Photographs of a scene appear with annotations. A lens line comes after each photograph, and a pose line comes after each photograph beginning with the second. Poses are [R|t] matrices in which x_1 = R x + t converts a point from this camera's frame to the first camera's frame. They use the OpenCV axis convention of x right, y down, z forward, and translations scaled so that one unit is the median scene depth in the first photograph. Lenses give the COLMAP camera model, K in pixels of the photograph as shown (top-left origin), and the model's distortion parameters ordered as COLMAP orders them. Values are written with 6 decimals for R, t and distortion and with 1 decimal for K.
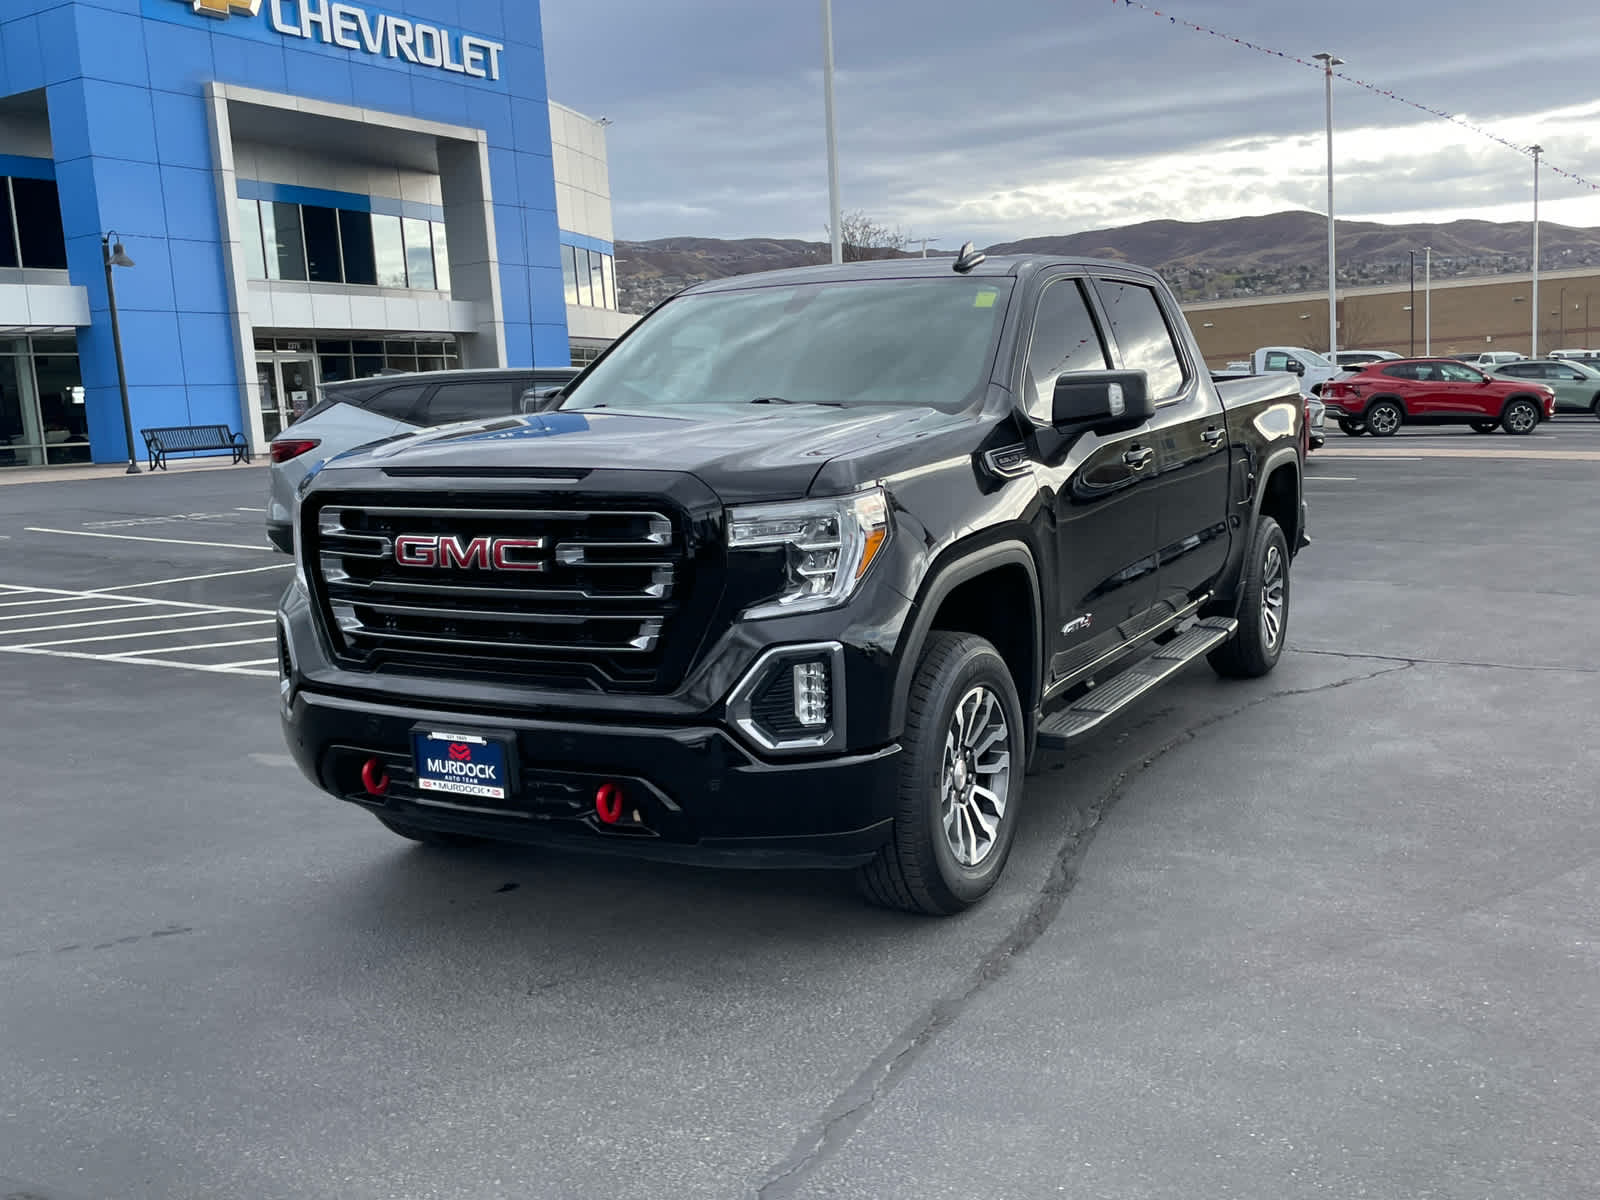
lens RADIAL K [[1565.4, 0, 834.8], [0, 1565.4, 603.6], [0, 0, 1]] dist [0.057181, 0.000000]
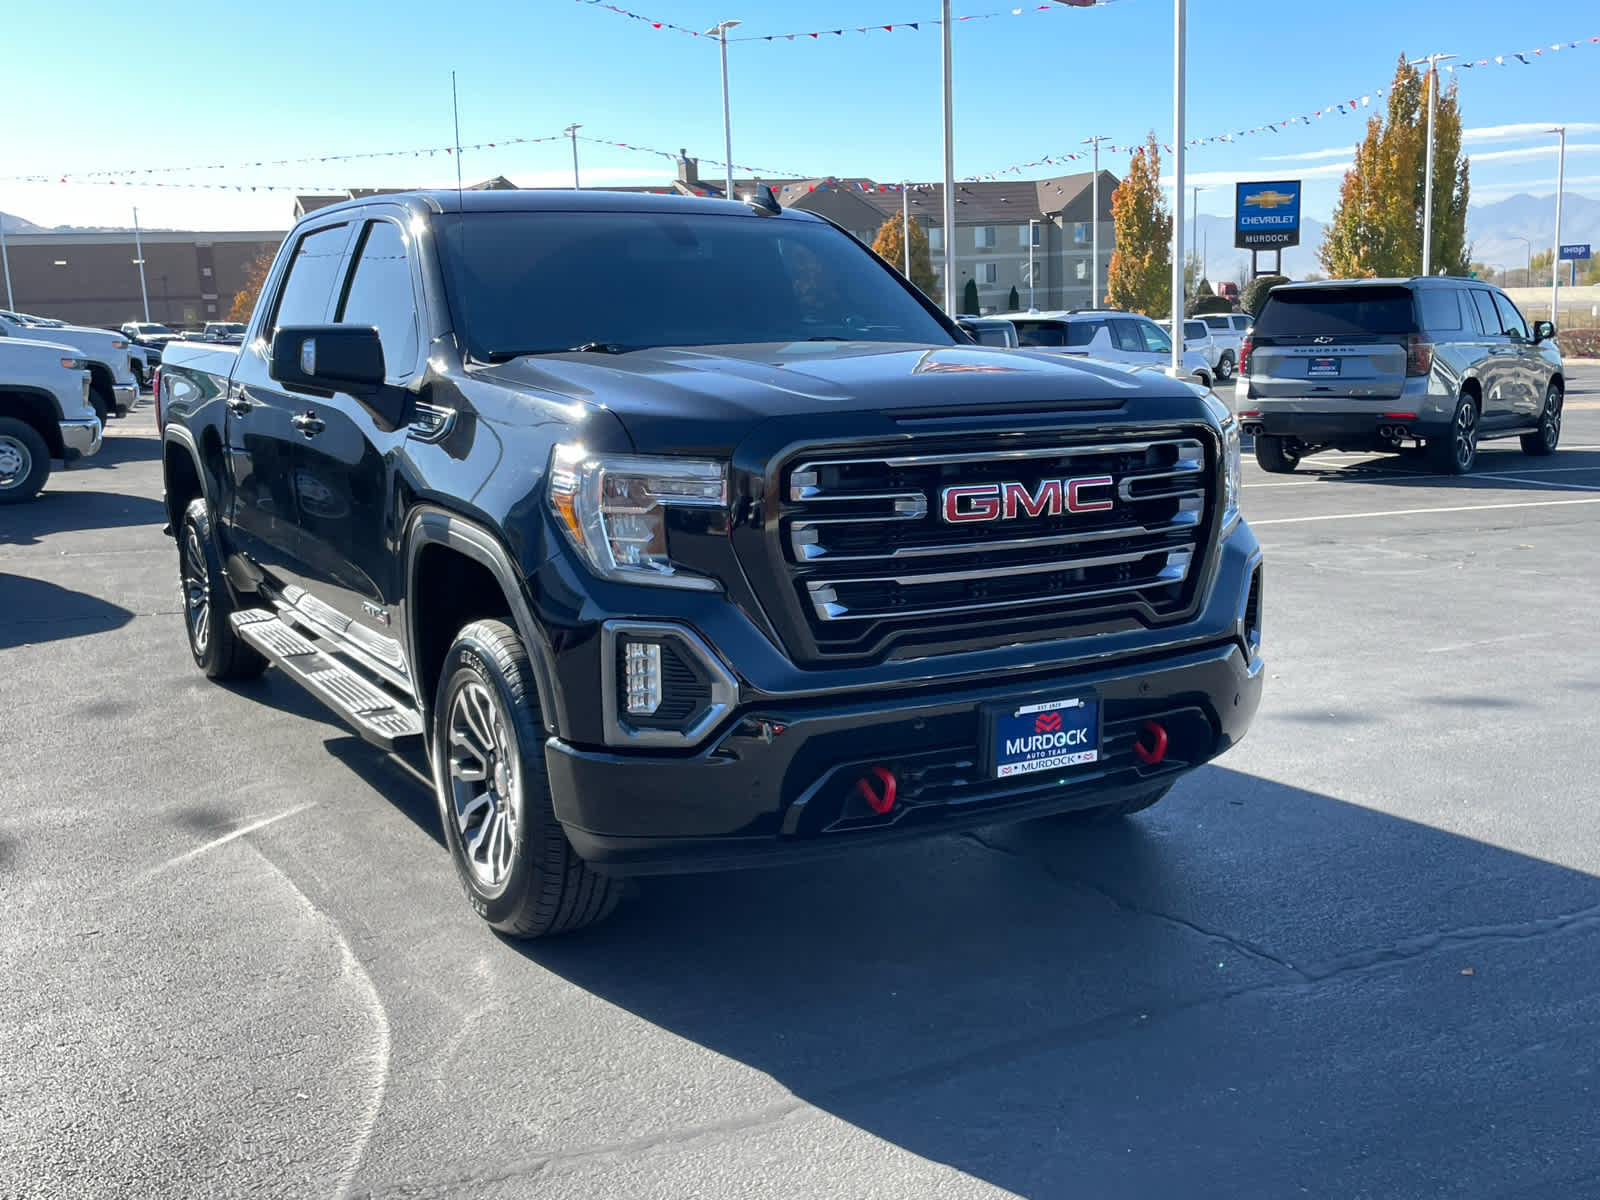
lens RADIAL K [[1640.1, 0, 812.3], [0, 1640.1, 611.0], [0, 0, 1]] dist [0.070700, 0.000000]
pose [[0.550371, -0.124595, 0.825571, -0.960171], [0.118081, 0.990479, 0.070763, -0.044694], [-0.826528, 0.058538, 0.559843, 0.523597]]
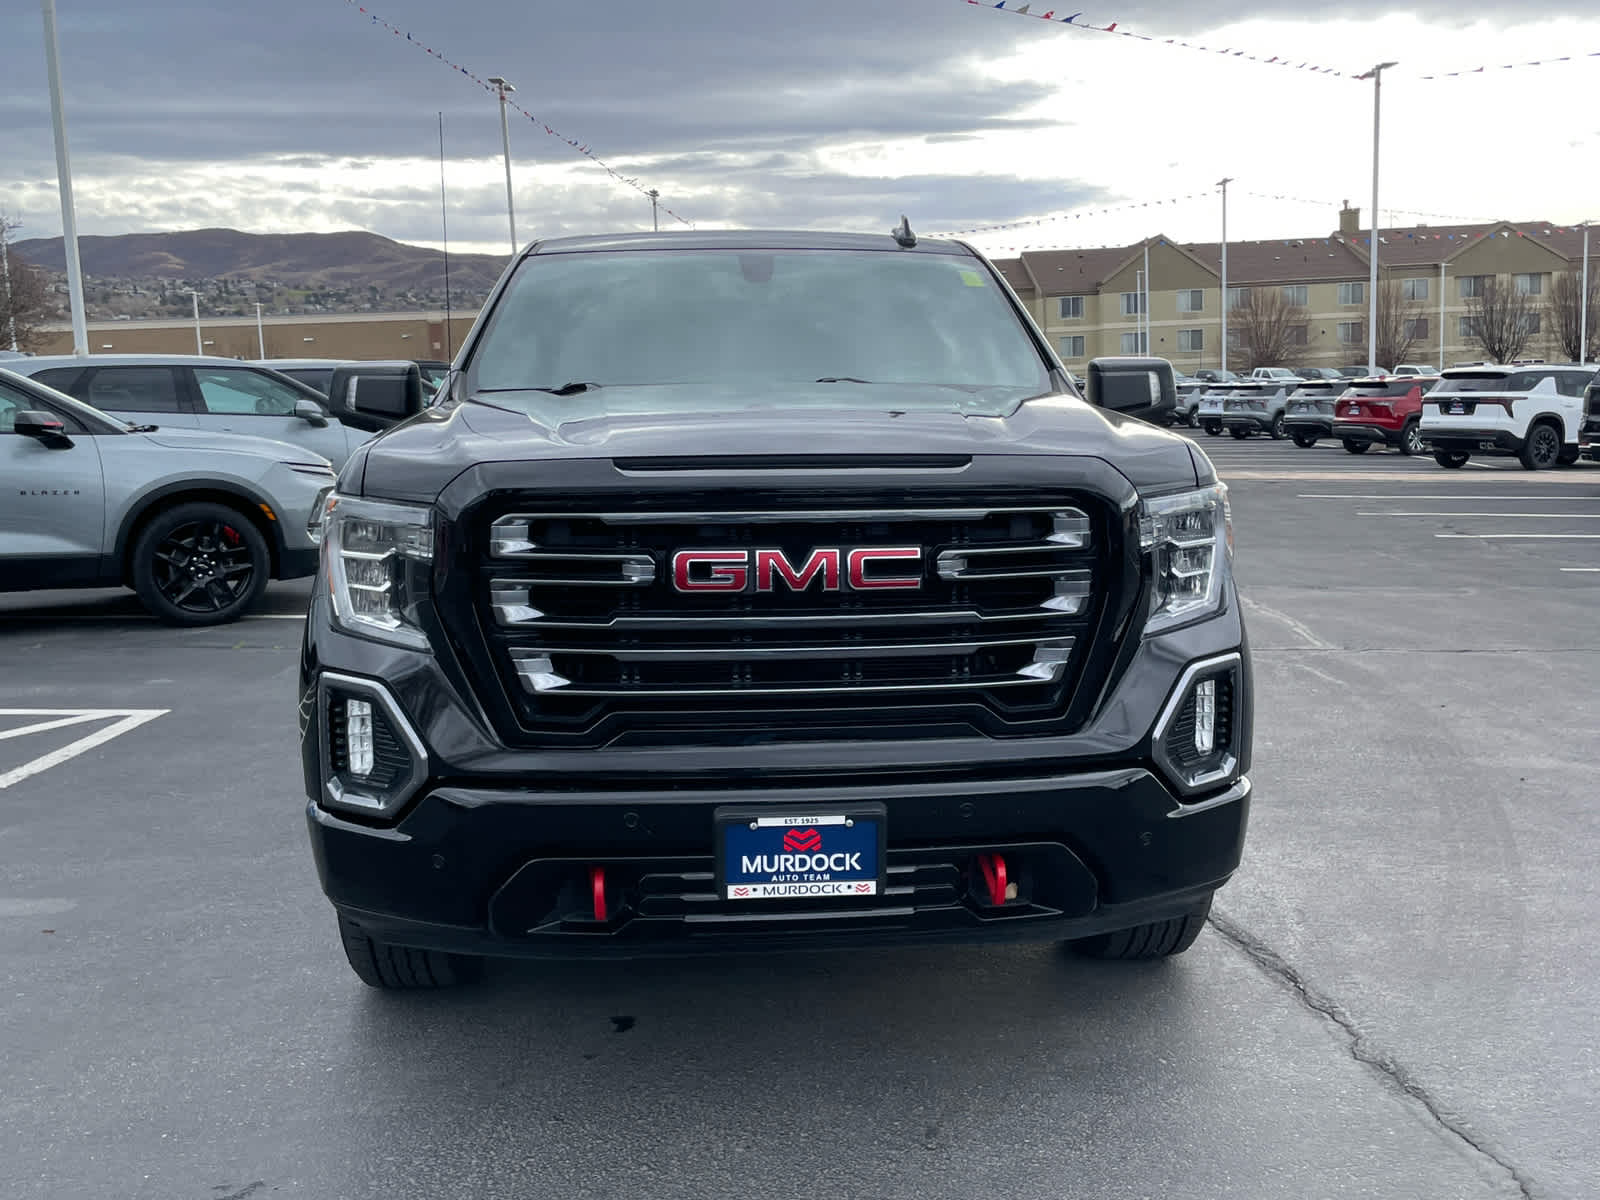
lens RADIAL K [[1565.4, 0, 823.9], [0, 1565.4, 579.8], [0, 0, 1]] dist [0.057181, 0.000000]
pose [[0.852266, -0.044170, 0.521240, -0.543731], [0.057875, 0.998273, -0.010036, -0.017507], [-0.519897, 0.038721, 0.853351, 0.324282]]
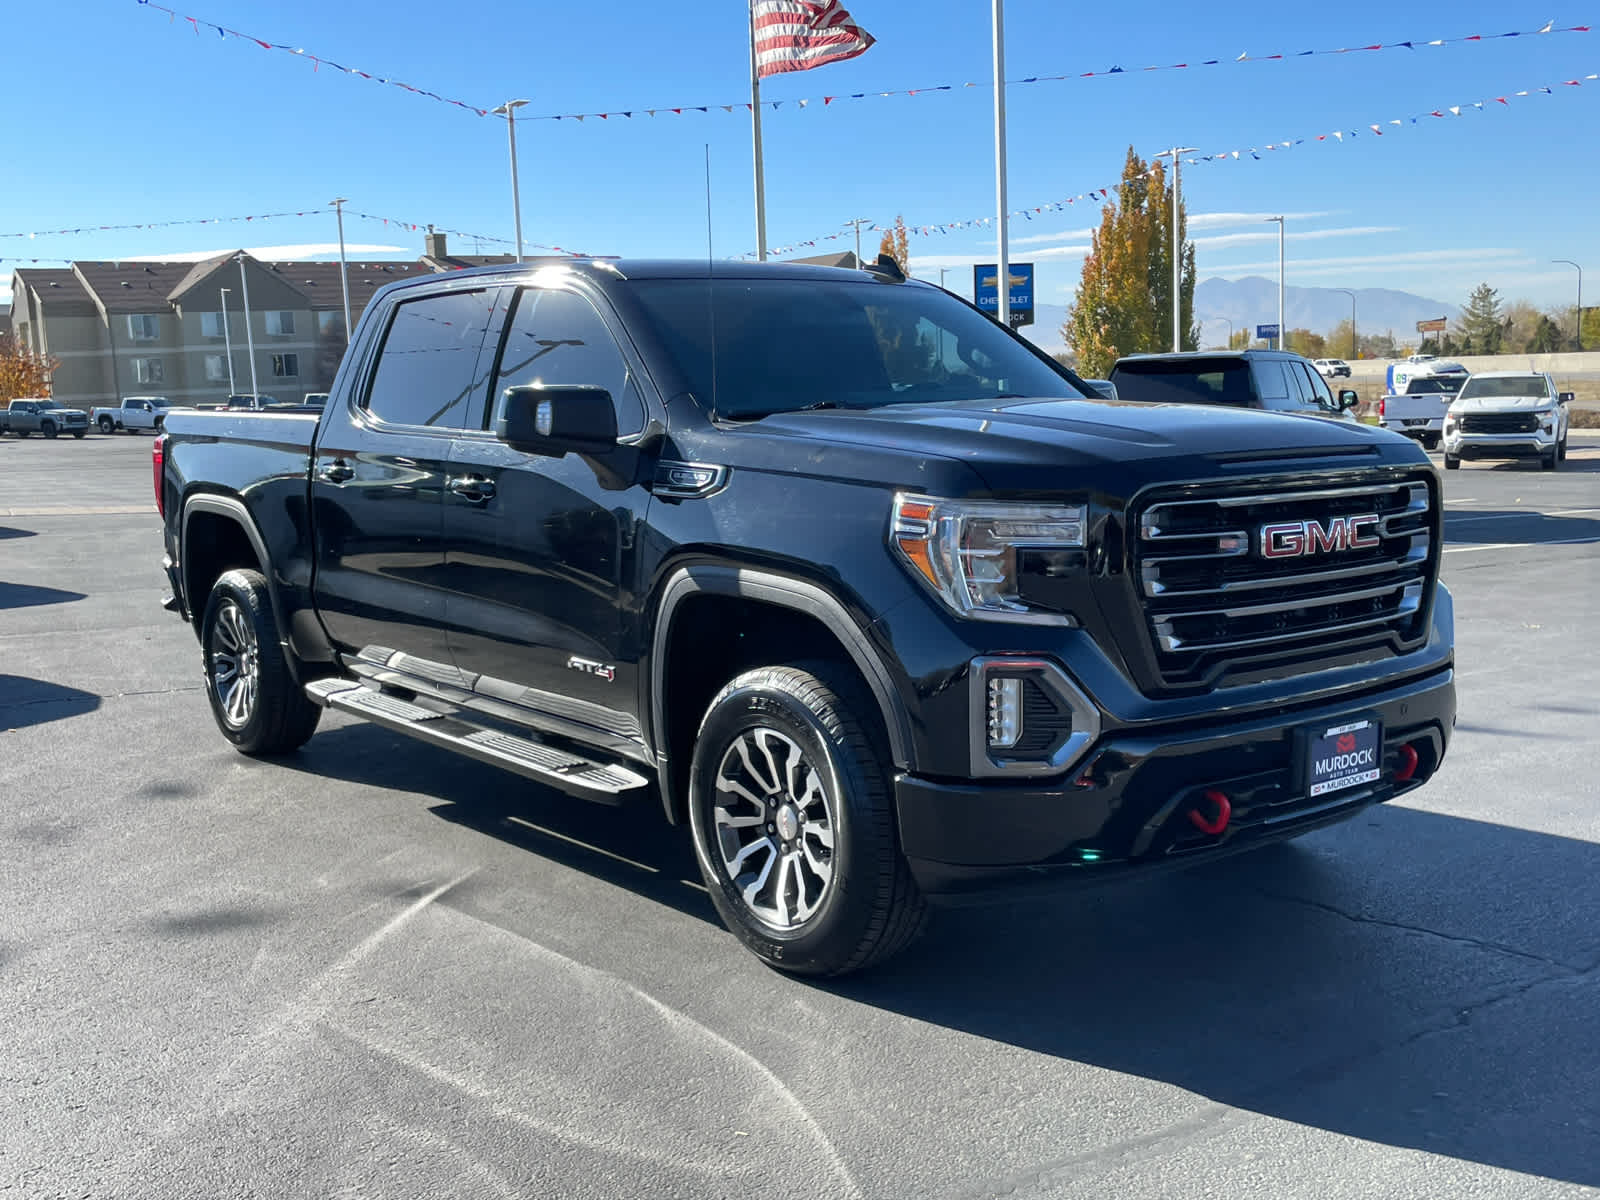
lens RADIAL K [[1640.1, 0, 798.6], [0, 1640.1, 595.5], [0, 0, 1]] dist [0.070700, 0.000000]
pose [[0.420593, -0.091625, 0.902611, -1.142914], [0.138111, 0.989758, 0.036116, -0.068943], [-0.896675, 0.109470, 0.428940, 0.766680]]
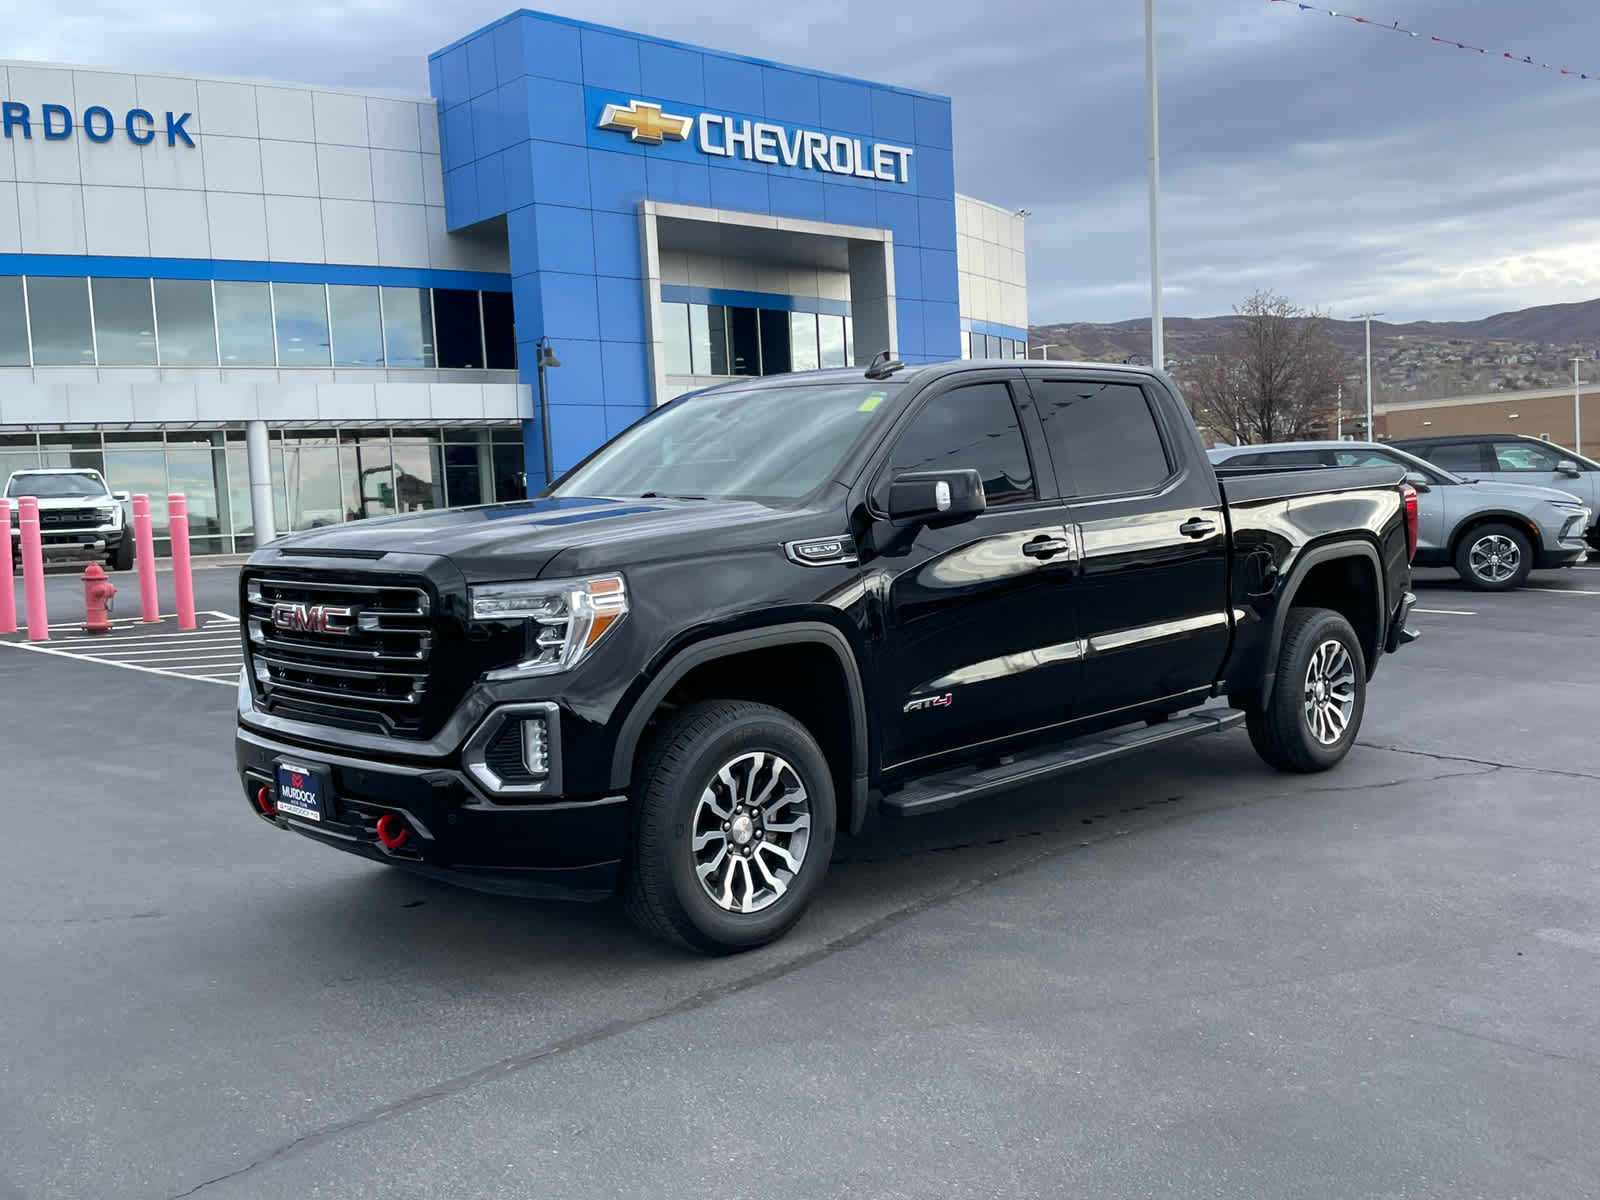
lens RADIAL K [[1565.4, 0, 816.7], [0, 1565.4, 589.9], [0, 0, 1]] dist [0.057181, 0.000000]
pose [[0.957281, 0.022339, -0.288296, 0.446715], [-0.039509, 0.997766, -0.053878, -0.003422], [0.286449, 0.062967, 0.956024, -0.060671]]
